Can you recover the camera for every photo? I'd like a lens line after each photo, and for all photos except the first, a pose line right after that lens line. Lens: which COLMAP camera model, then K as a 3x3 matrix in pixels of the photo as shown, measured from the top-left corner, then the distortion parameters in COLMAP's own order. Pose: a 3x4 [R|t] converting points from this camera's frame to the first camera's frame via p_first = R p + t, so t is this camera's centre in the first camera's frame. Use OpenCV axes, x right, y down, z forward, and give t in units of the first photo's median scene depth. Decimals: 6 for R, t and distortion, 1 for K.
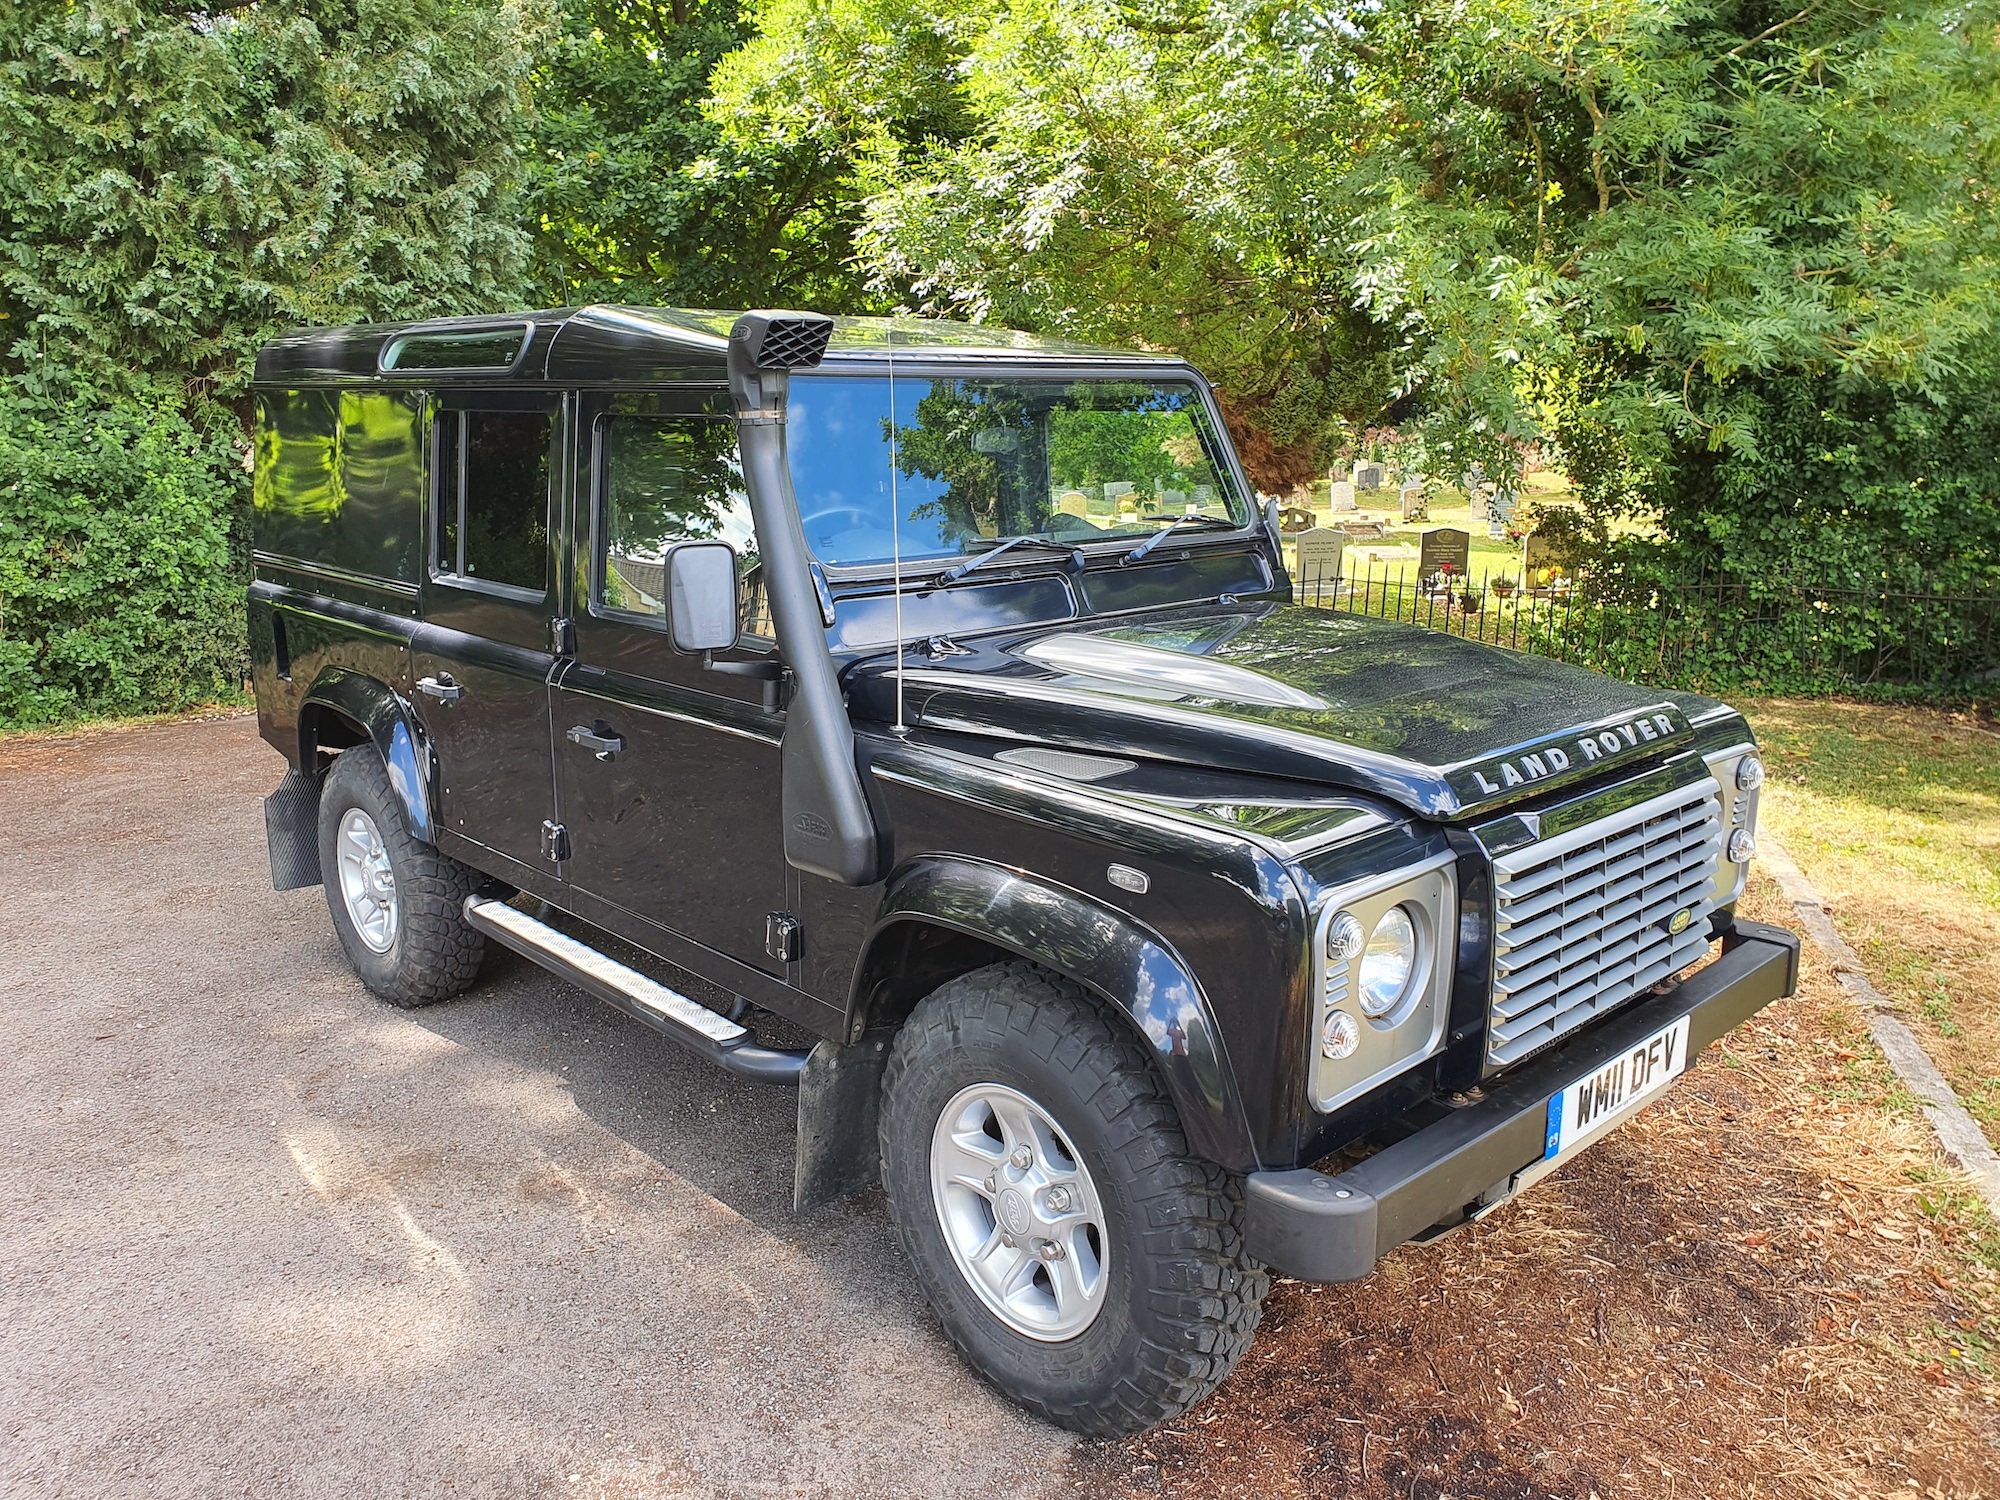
lens RADIAL K [[1549.9, 0, 968.2], [0, 1549.9, 742.2], [0, 0, 1]] dist [0.017693, -0.000206]
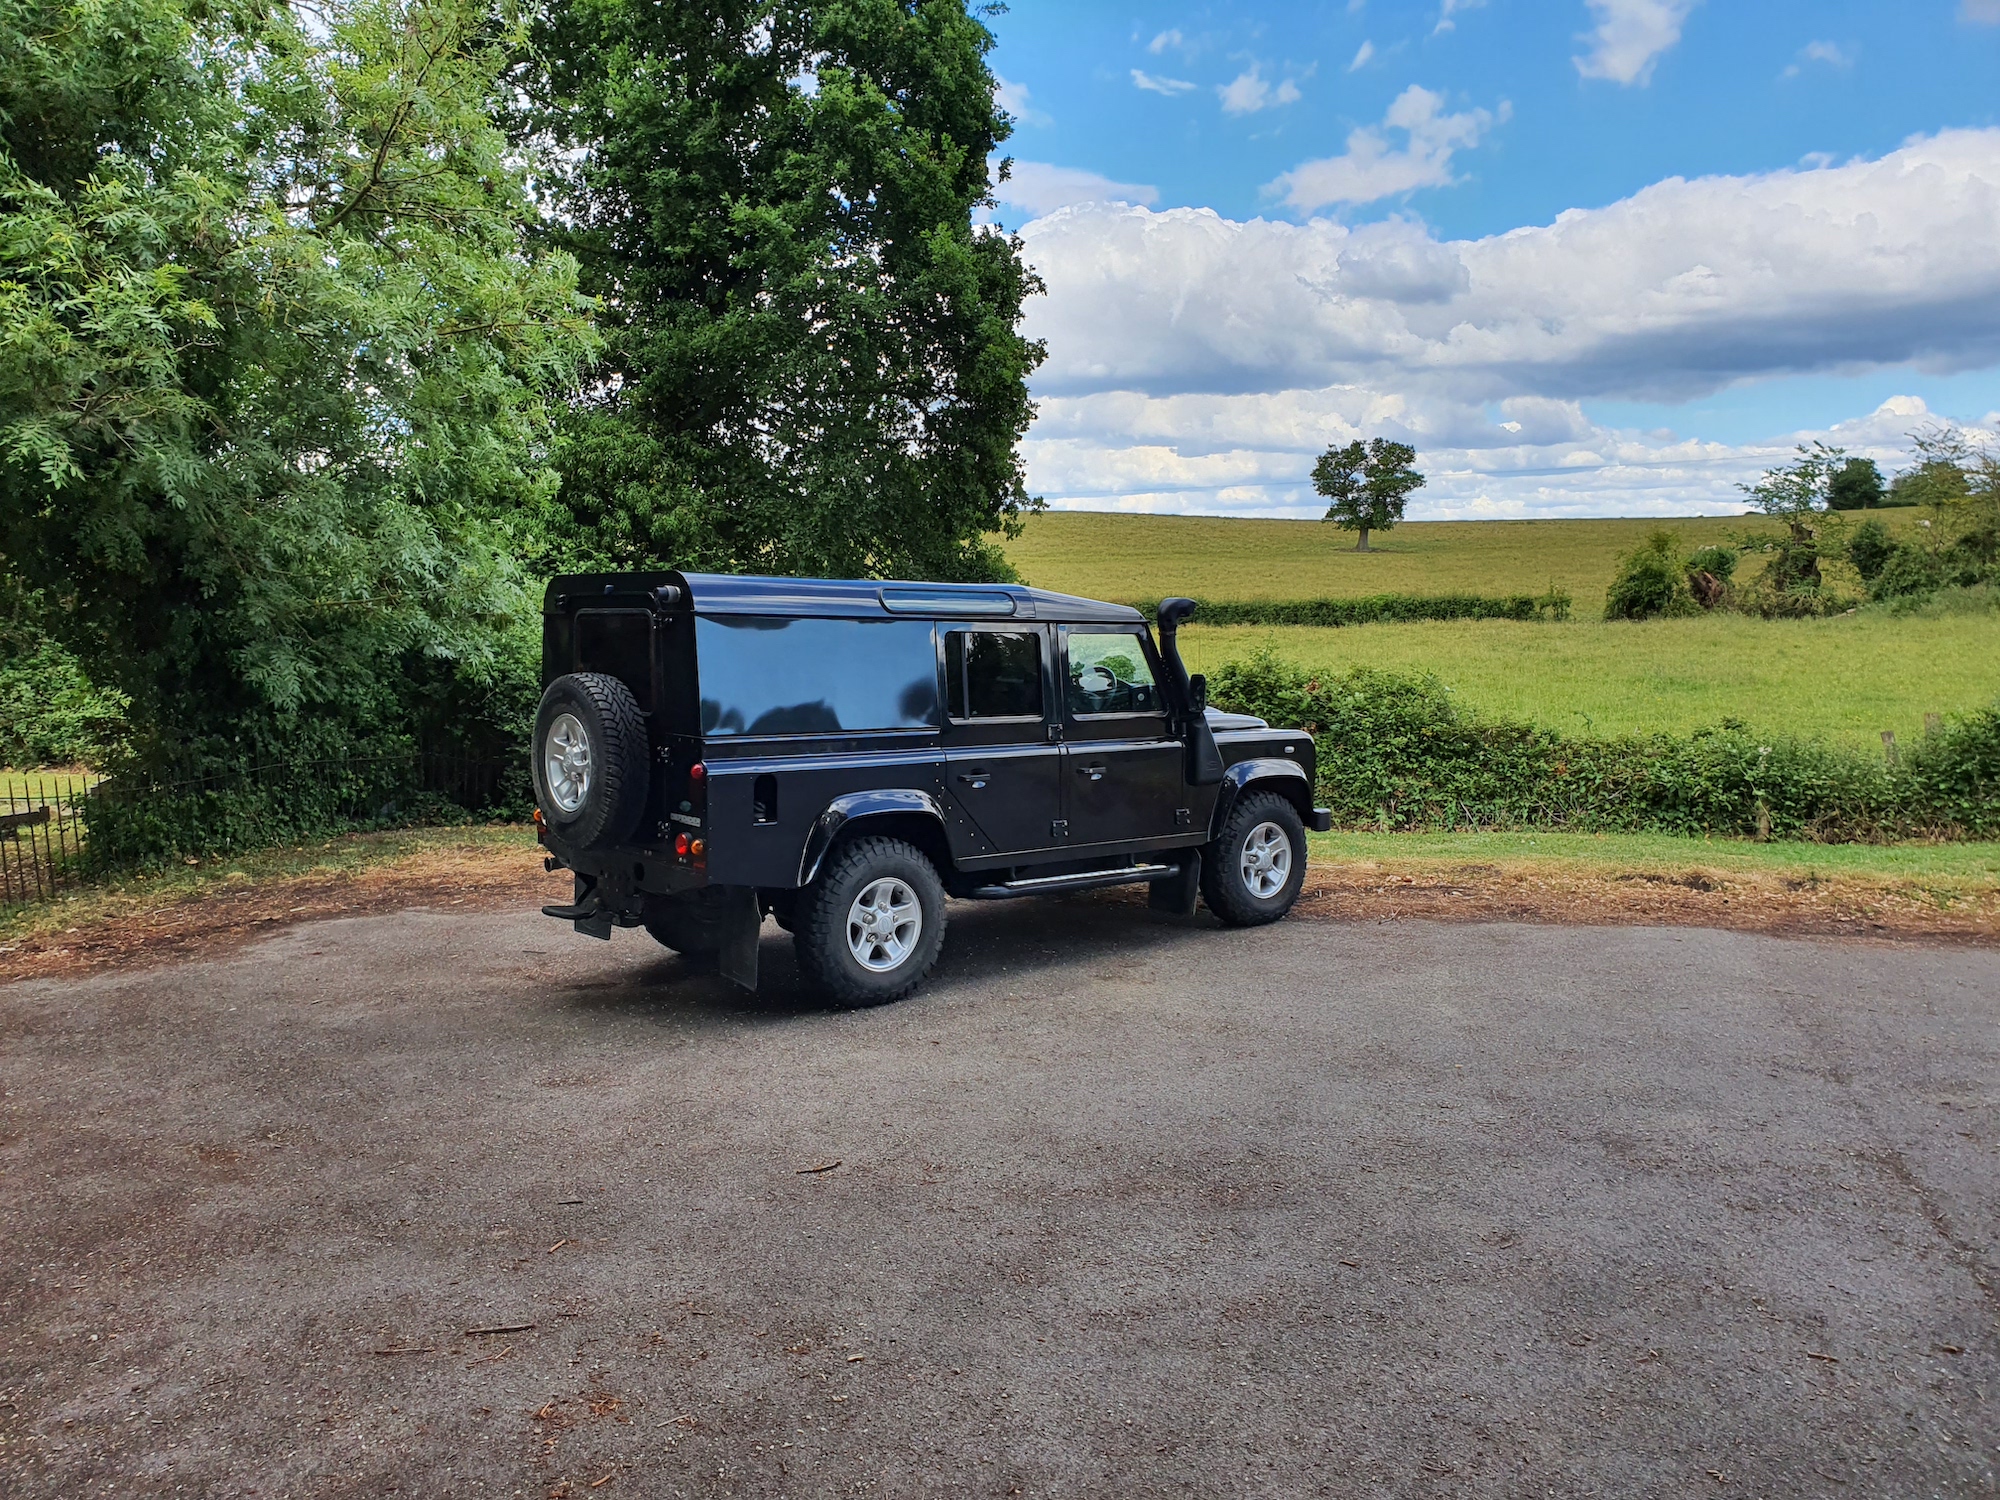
lens RADIAL K [[1556.7, 0, 957.0], [0, 1556.7, 754.8], [0, 0, 1]] dist [0.006354, 0.019059]
pose [[0.048608, -0.071188, 0.996278, -0.951763], [0.216276, 0.974543, 0.059083, -0.076130], [-0.975122, 0.212599, 0.062767, 0.392467]]
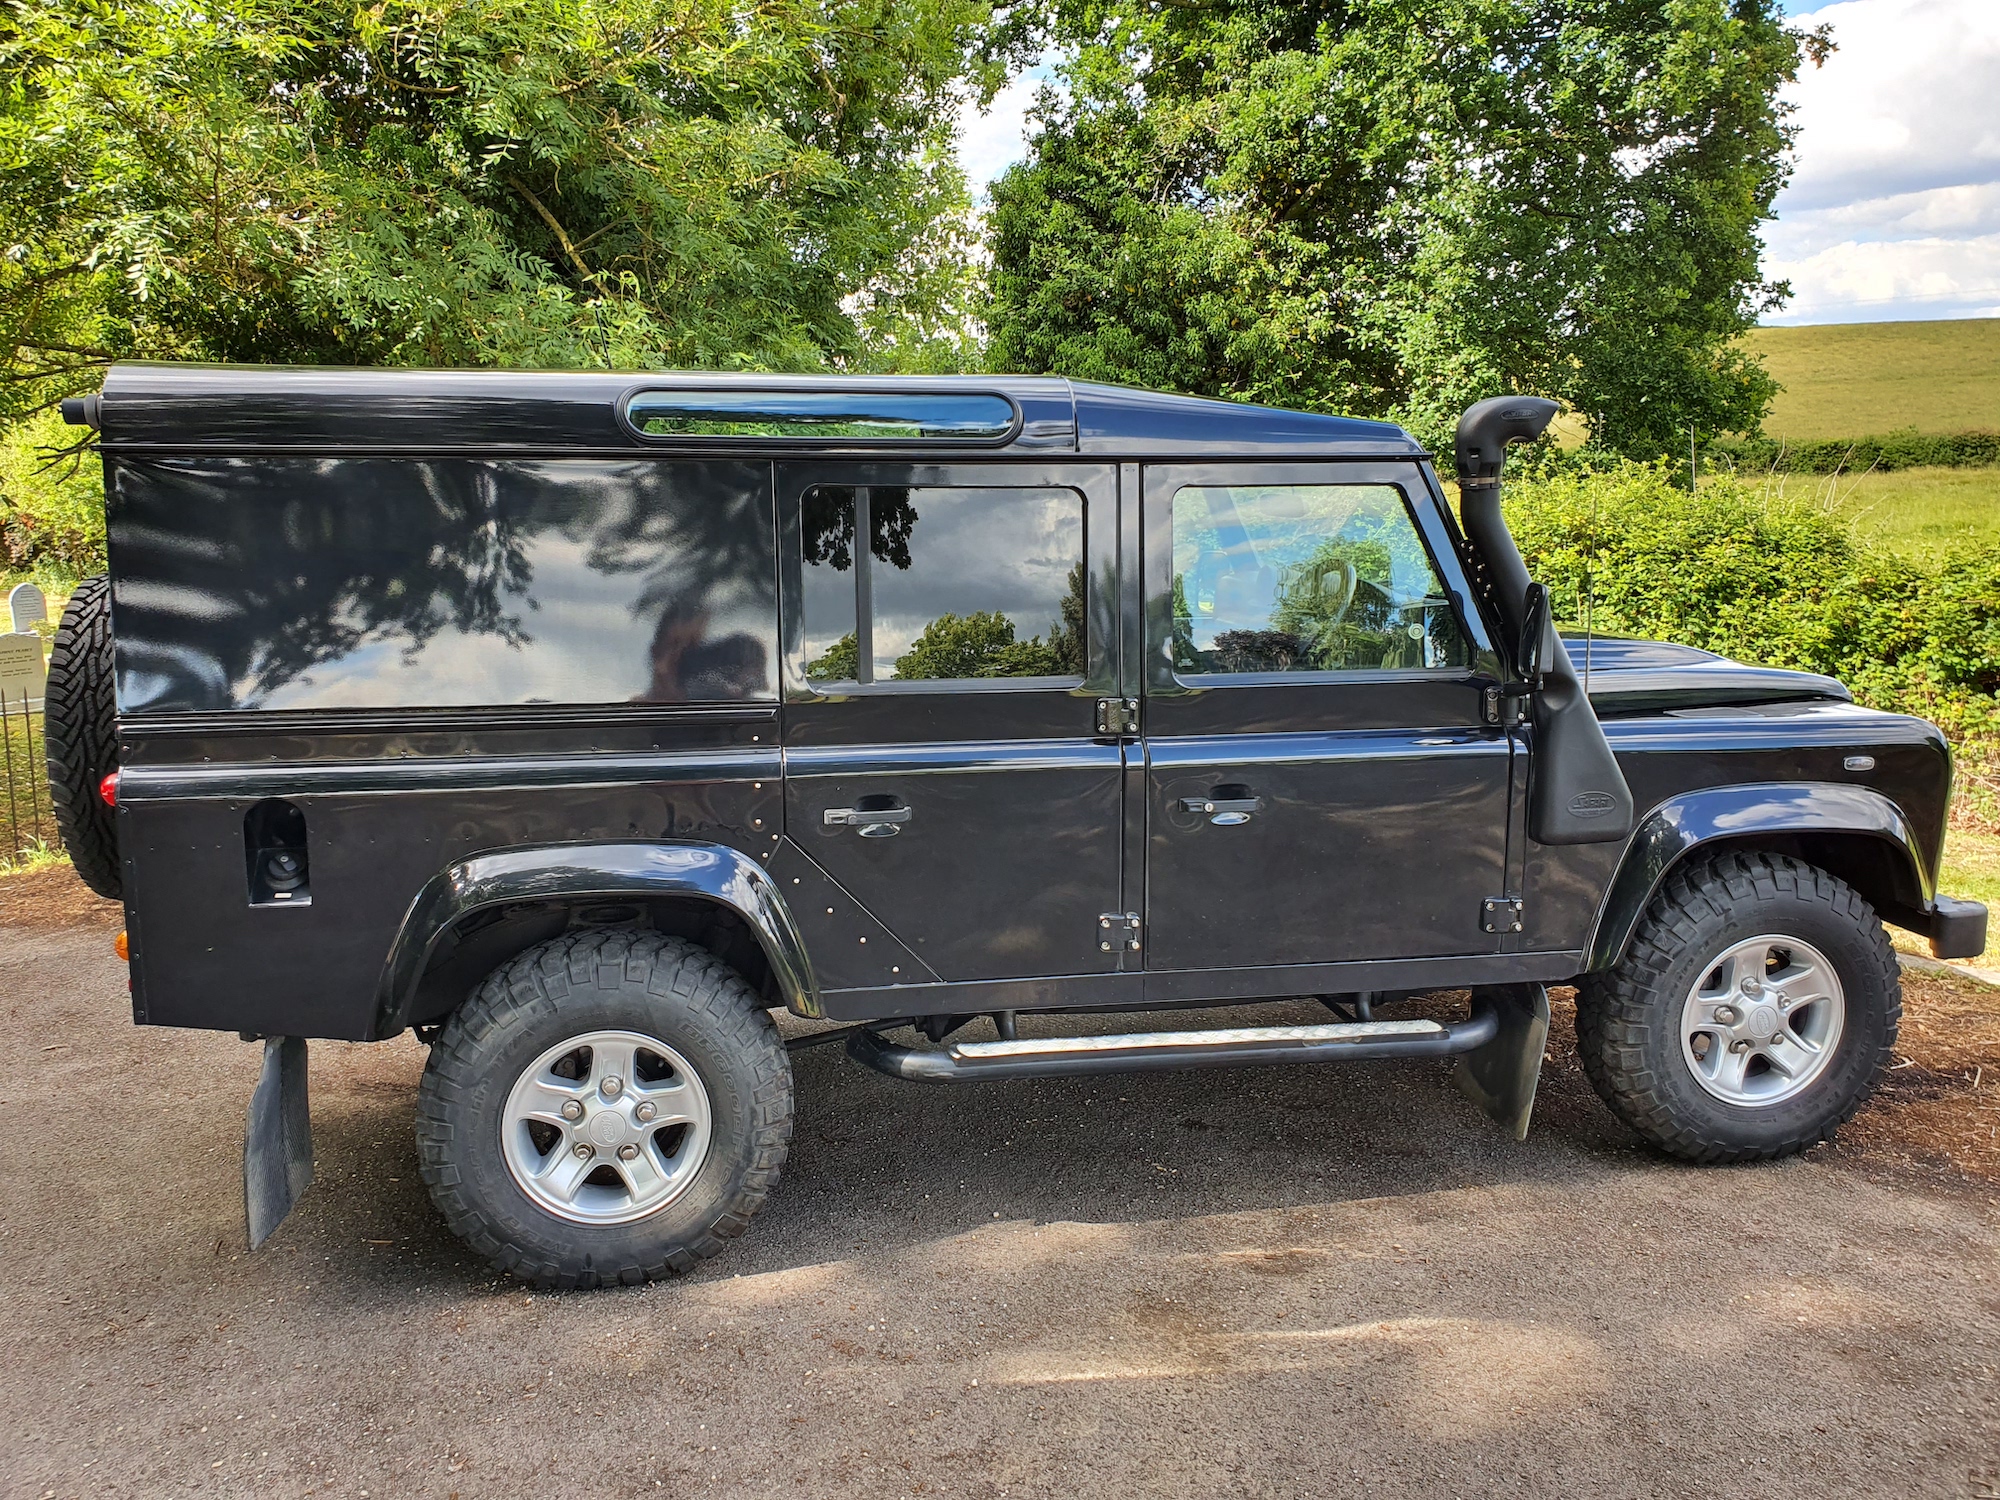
lens RADIAL K [[1549.9, 0, 968.2], [0, 1549.9, 742.2], [0, 0, 1]] dist [0.017693, -0.000206]
pose [[0.533475, -0.136144, 0.834787, -0.432845], [0.186374, 0.981624, 0.040988, -0.042185], [-0.825027, 0.133717, 0.549045, 0.218475]]
